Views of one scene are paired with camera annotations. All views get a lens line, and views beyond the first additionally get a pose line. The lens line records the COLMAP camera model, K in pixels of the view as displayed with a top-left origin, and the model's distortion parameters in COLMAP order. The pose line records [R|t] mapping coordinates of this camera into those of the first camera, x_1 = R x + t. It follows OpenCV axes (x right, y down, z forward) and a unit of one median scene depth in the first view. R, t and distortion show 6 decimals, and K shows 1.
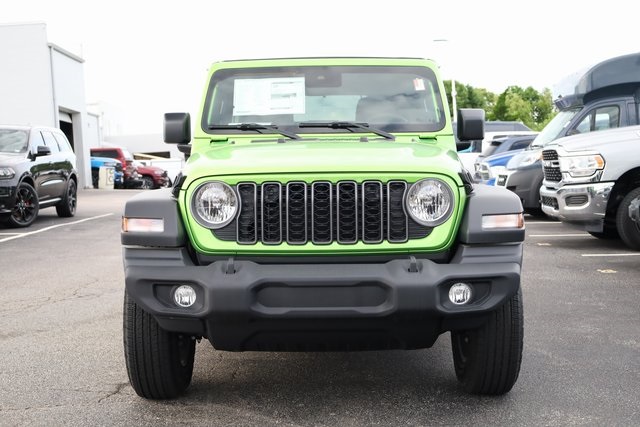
lens RADIAL K [[878.8, 0, 320.0], [0, 878.8, 213.5], [0, 0, 1]] dist [0.030390, -0.035229]
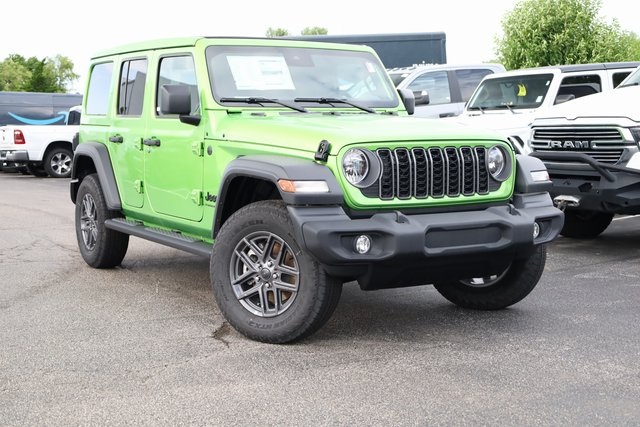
lens RADIAL K [[878.8, 0, 320.0], [0, 878.8, 213.5], [0, 0, 1]] dist [0.030390, -0.035229]
pose [[0.861836, -0.043117, 0.505352, -0.770812], [0.028498, 0.998923, 0.036629, 0.007069], [-0.506387, -0.017166, 0.862136, 0.005562]]
